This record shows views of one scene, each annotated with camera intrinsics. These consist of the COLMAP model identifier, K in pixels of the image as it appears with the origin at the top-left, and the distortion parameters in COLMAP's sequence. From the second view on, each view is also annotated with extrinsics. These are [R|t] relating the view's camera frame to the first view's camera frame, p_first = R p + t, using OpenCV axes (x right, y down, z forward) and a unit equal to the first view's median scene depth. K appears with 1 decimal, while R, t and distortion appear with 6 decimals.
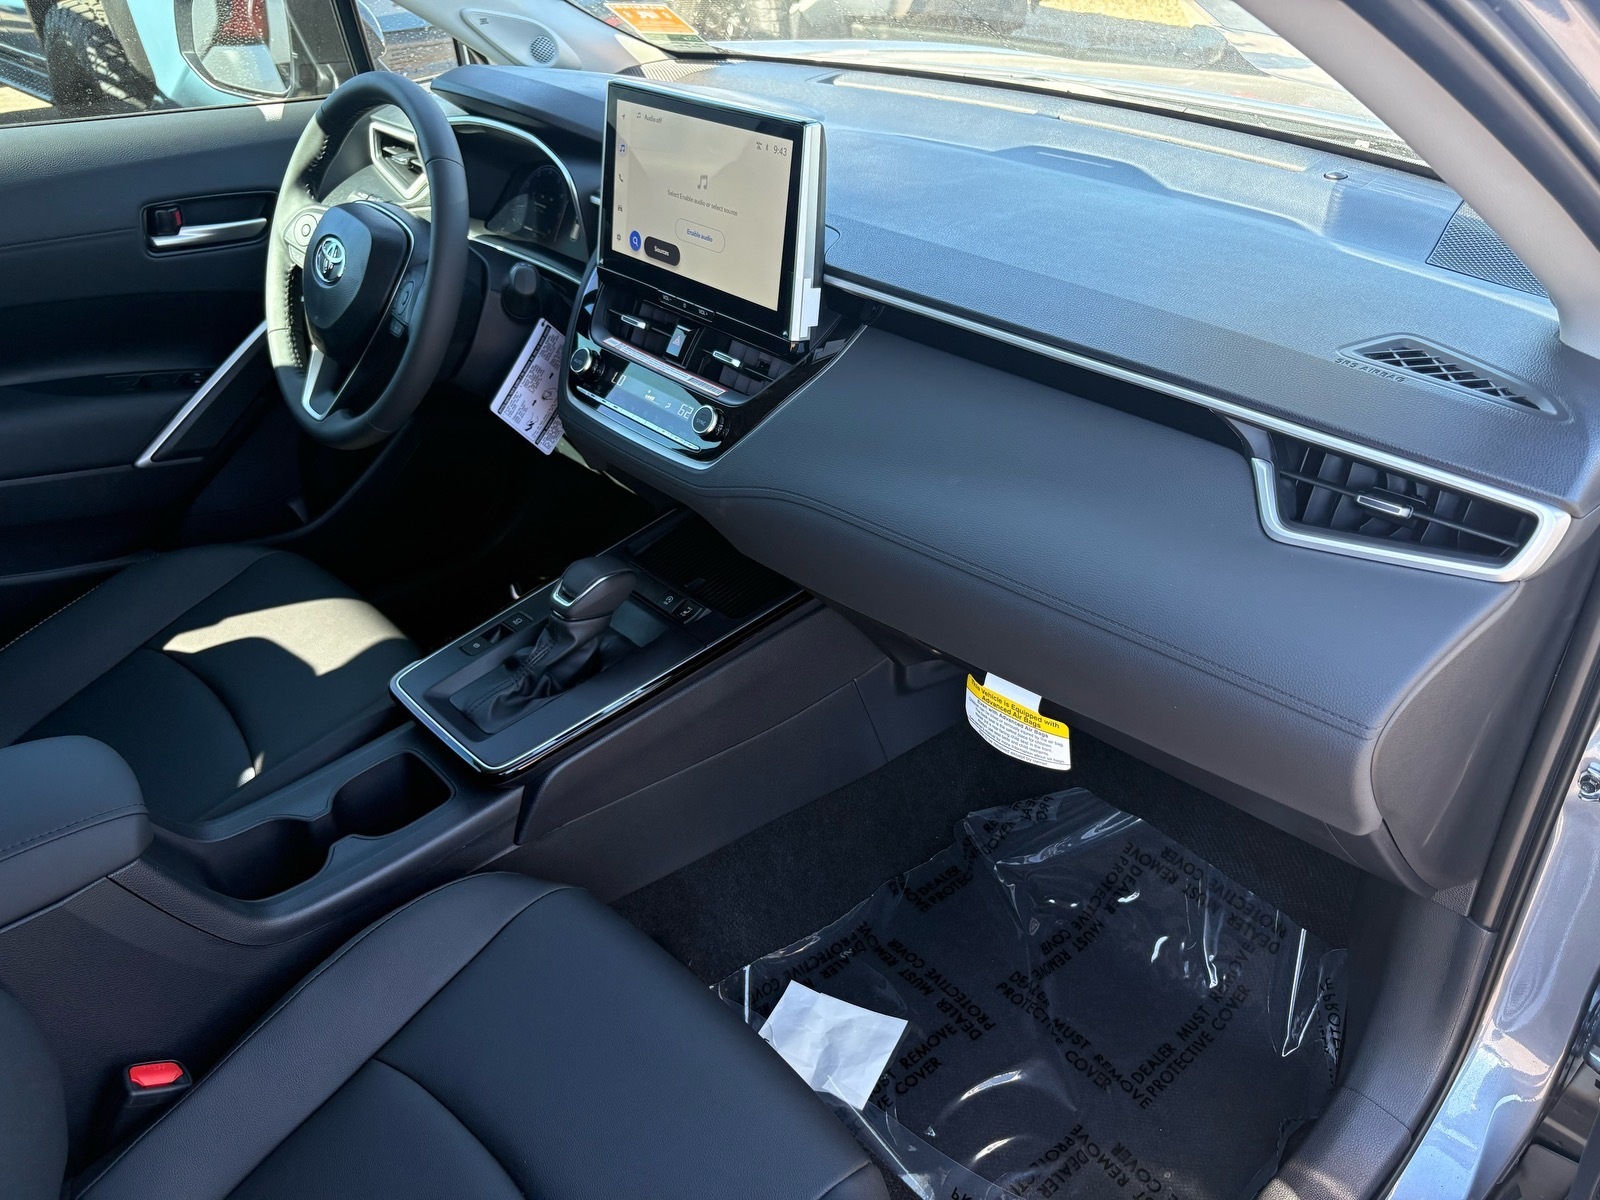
lens RADIAL K [[1240.8, 0, 797.7], [0, 1240.8, 610.8], [0, 0, 1]] dist [0.016865, 0.005419]
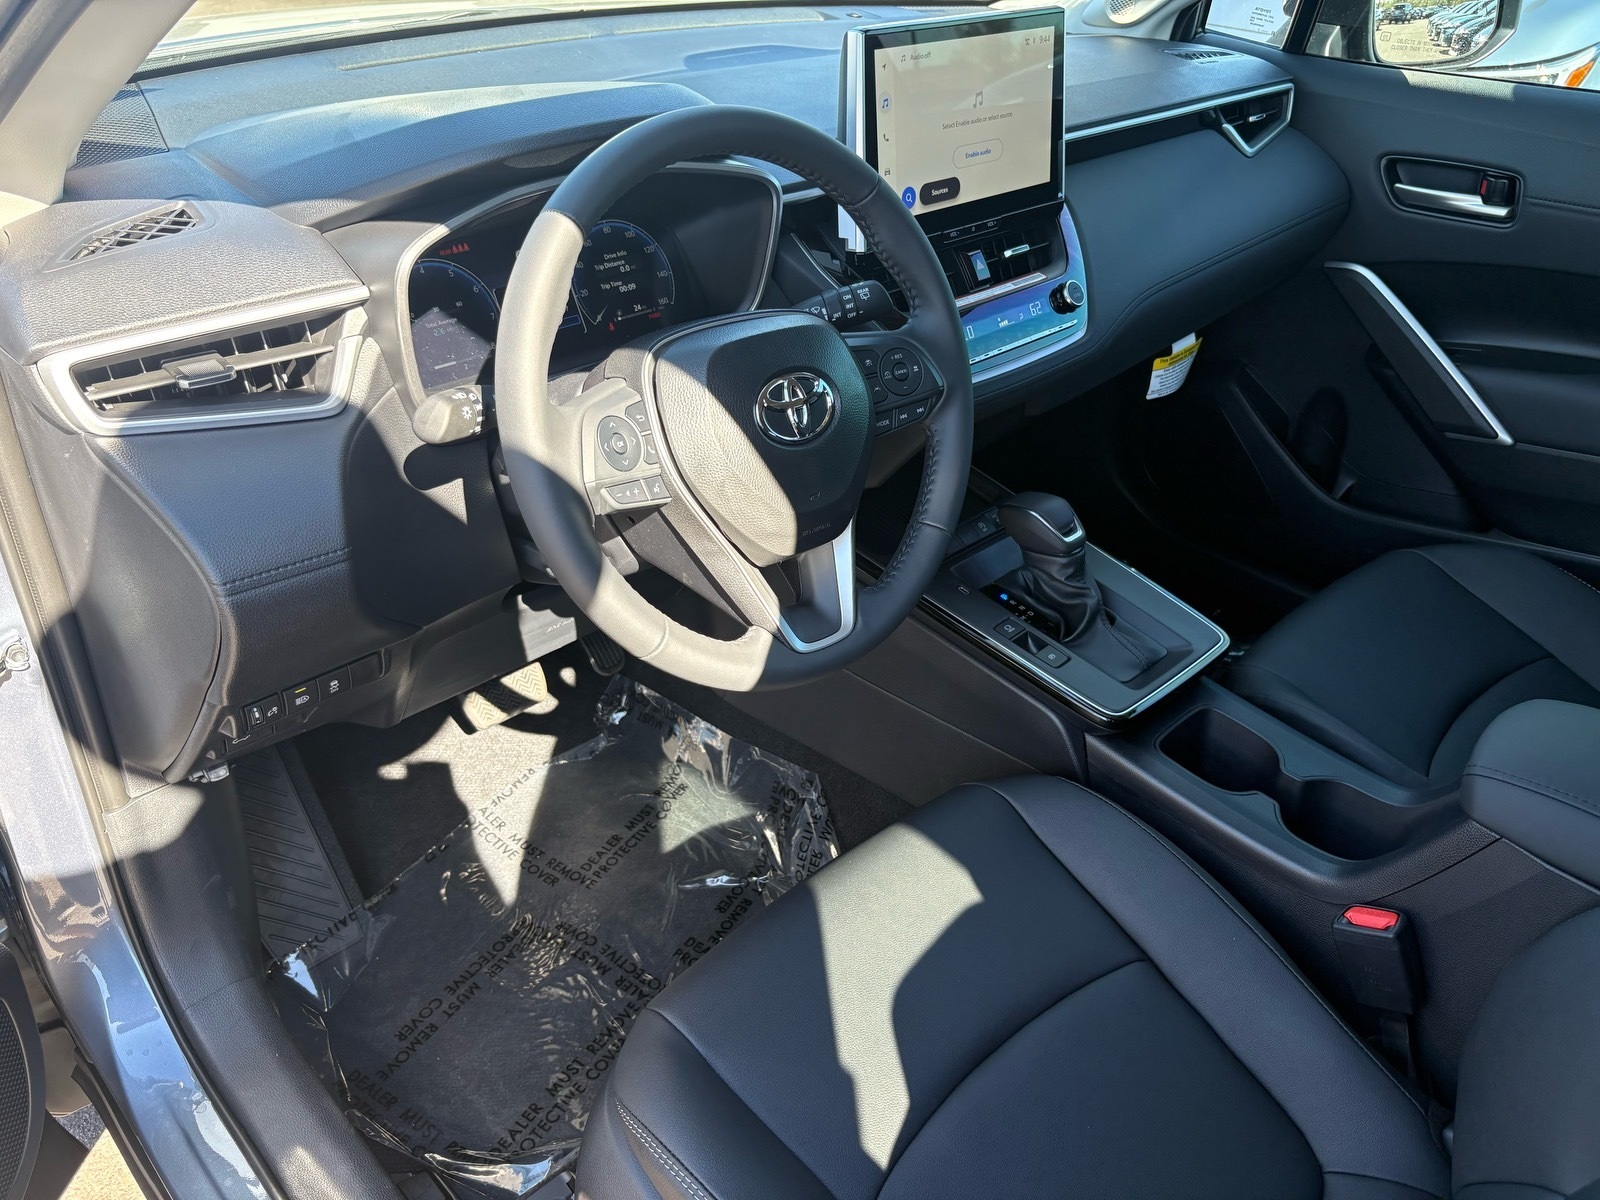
lens RADIAL K [[1235.2, 0, 782.8], [0, 1235.2, 602.4], [0, 0, 1]] dist [0.067097, -0.102736]
pose [[-0.030265, -0.537813, 0.842521, -1.037548], [0.504747, 0.719317, 0.477299, -0.554838], [-0.862737, 0.439705, 0.249690, 0.958820]]
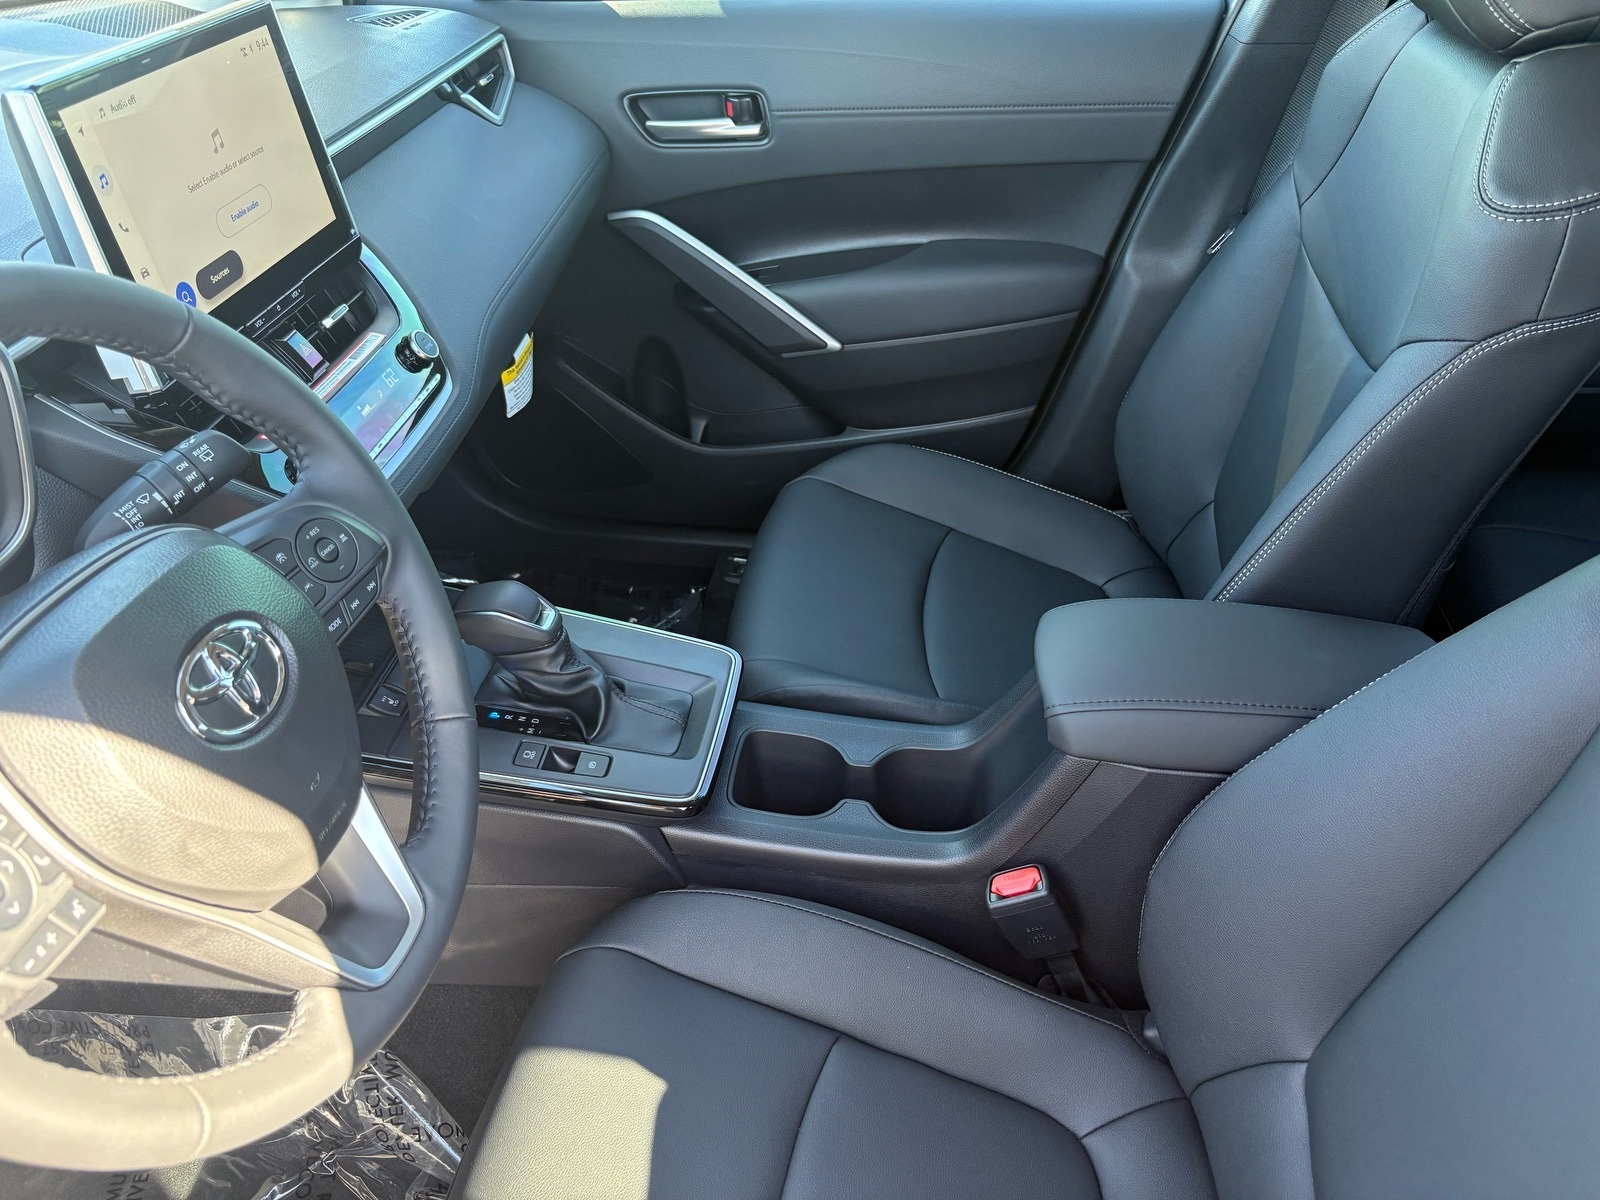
lens RADIAL K [[1240.8, 0, 797.7], [0, 1240.8, 610.8], [0, 0, 1]] dist [0.016865, 0.005419]
pose [[-0.658376, -0.431029, 0.617054, -0.806633], [0.406277, 0.486615, 0.773398, -0.583543], [-0.633625, 0.759882, -0.145258, 0.992669]]
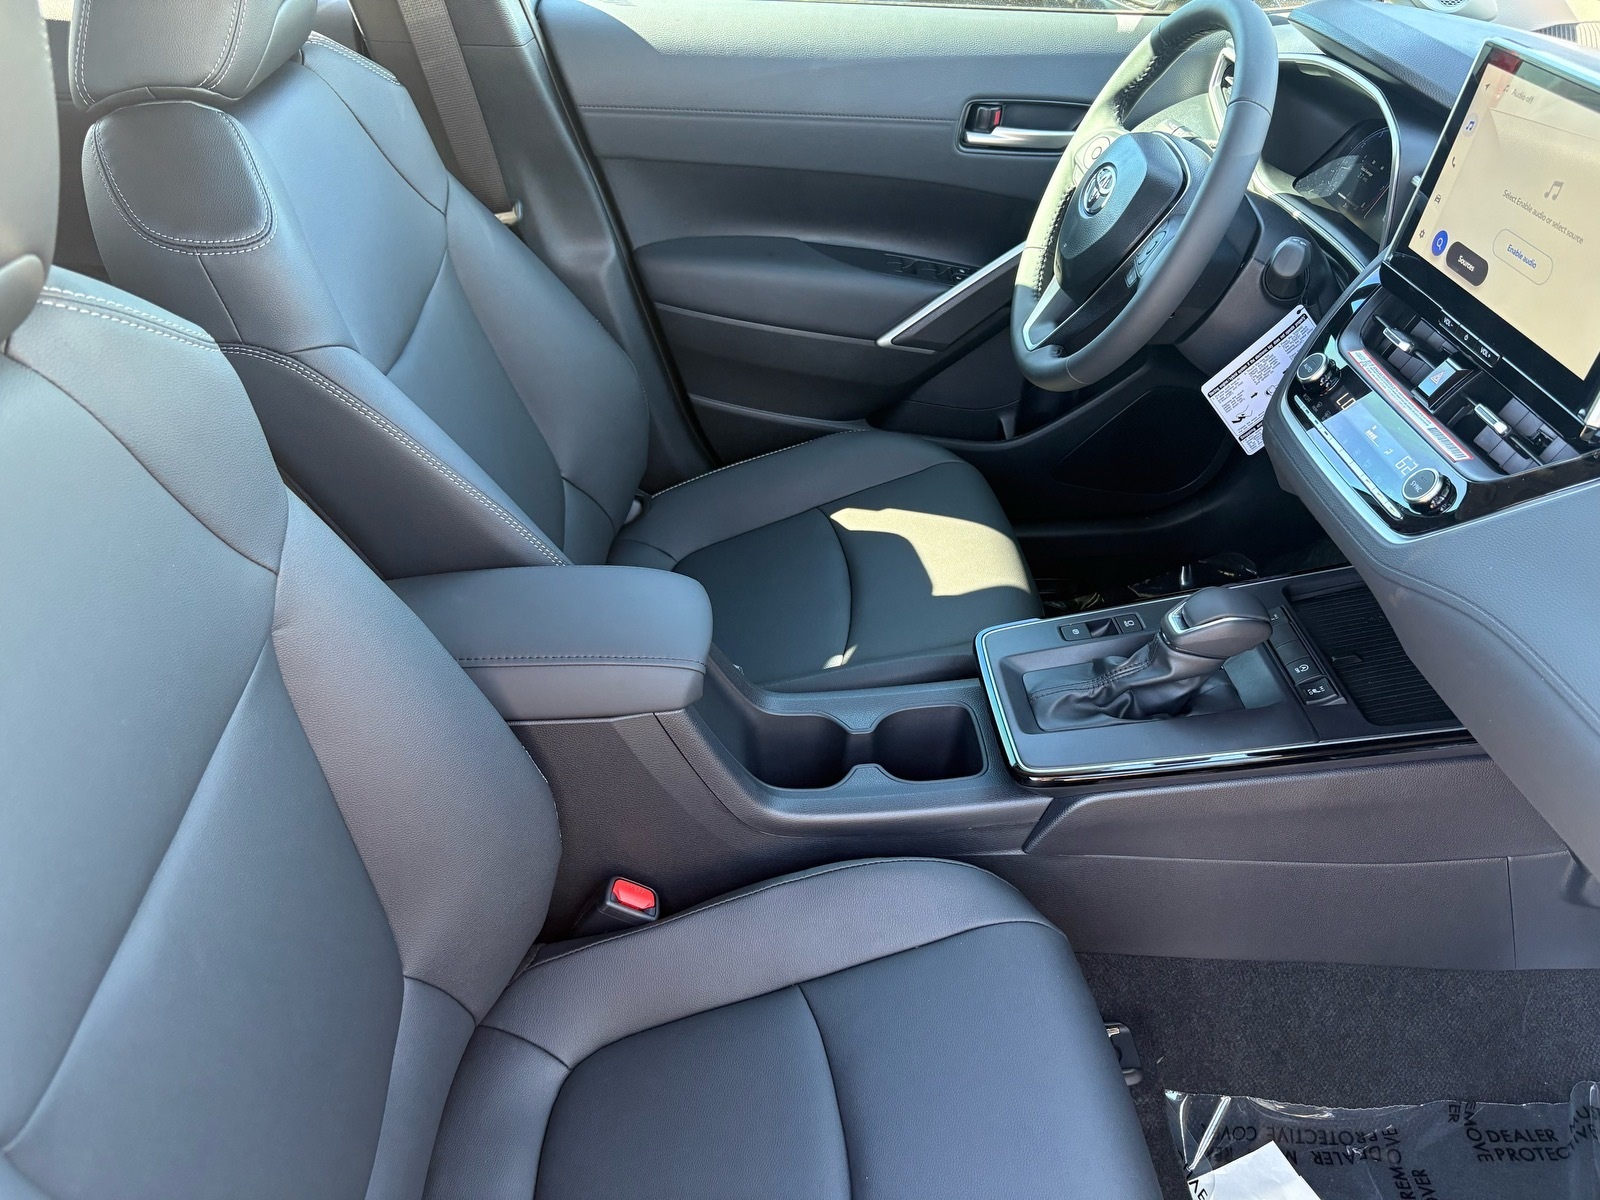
lens RADIAL K [[1240.8, 0, 797.7], [0, 1240.8, 610.8], [0, 0, 1]] dist [0.016865, 0.005419]
pose [[0.779208, 0.373371, -0.503418, 0.039539], [-0.344049, 0.926173, 0.154385, -0.058774], [0.523894, 0.052903, 0.850139, 0.109213]]
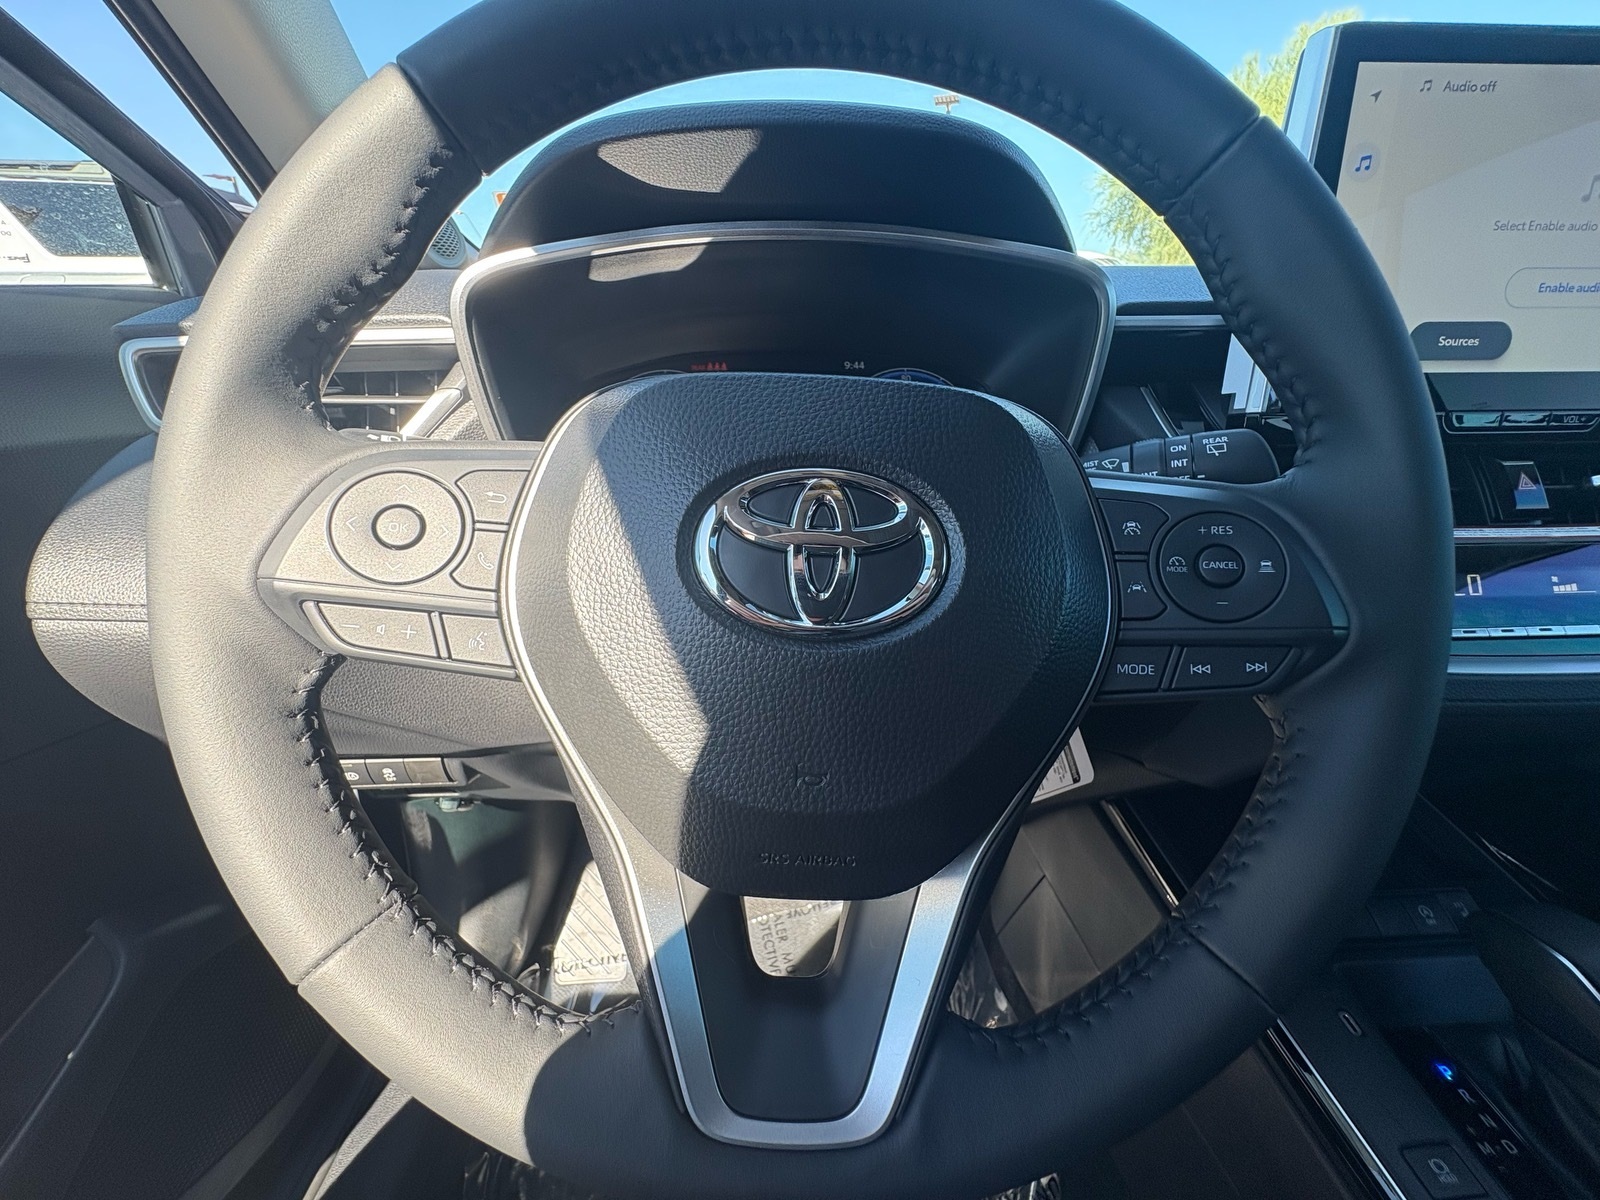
lens RADIAL K [[631.7, 0, 806.5], [0, 631.7, 597.6], [0, 0, 1]] dist [0.000626, 0.000128]
pose [[0.628559, -0.285560, 0.723443, -0.505047], [0.411747, 0.911296, 0.001967, -0.291496], [-0.659832, 0.296639, 0.690382, 0.984276]]
